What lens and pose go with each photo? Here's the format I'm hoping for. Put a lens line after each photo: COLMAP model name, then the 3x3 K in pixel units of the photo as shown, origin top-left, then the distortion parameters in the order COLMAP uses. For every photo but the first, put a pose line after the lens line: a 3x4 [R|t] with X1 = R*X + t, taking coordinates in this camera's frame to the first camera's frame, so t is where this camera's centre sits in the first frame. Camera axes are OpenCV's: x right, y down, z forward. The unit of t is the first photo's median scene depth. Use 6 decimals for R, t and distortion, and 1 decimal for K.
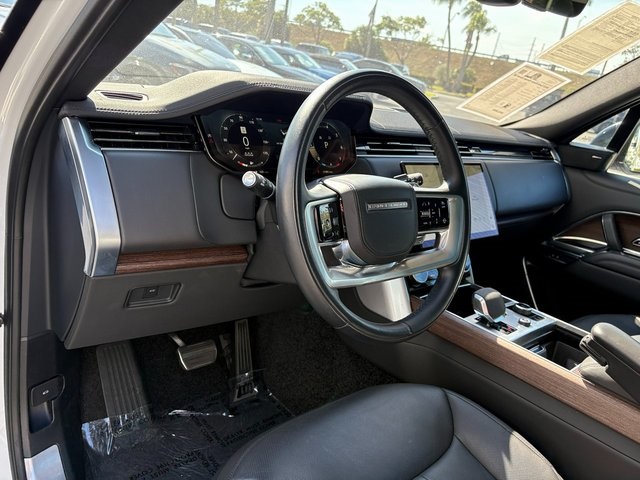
lens RADIAL K [[485.3, 0, 324.6], [0, 485.3, 239.7], [0, 0, 1]] dist [0.057507, -0.073068]
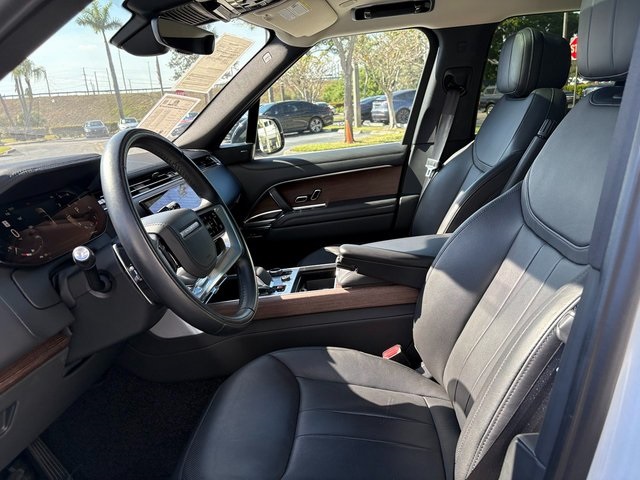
lens RADIAL K [[492.4, 0, 319.5], [0, 492.4, 241.2], [0, 0, 1]] dist [0.003143, -0.005685]
pose [[0.675561, -0.405687, 0.615659, -0.286697], [0.433871, 0.893870, 0.112927, -0.028721], [-0.596132, 0.190828, 0.779879, -0.093681]]
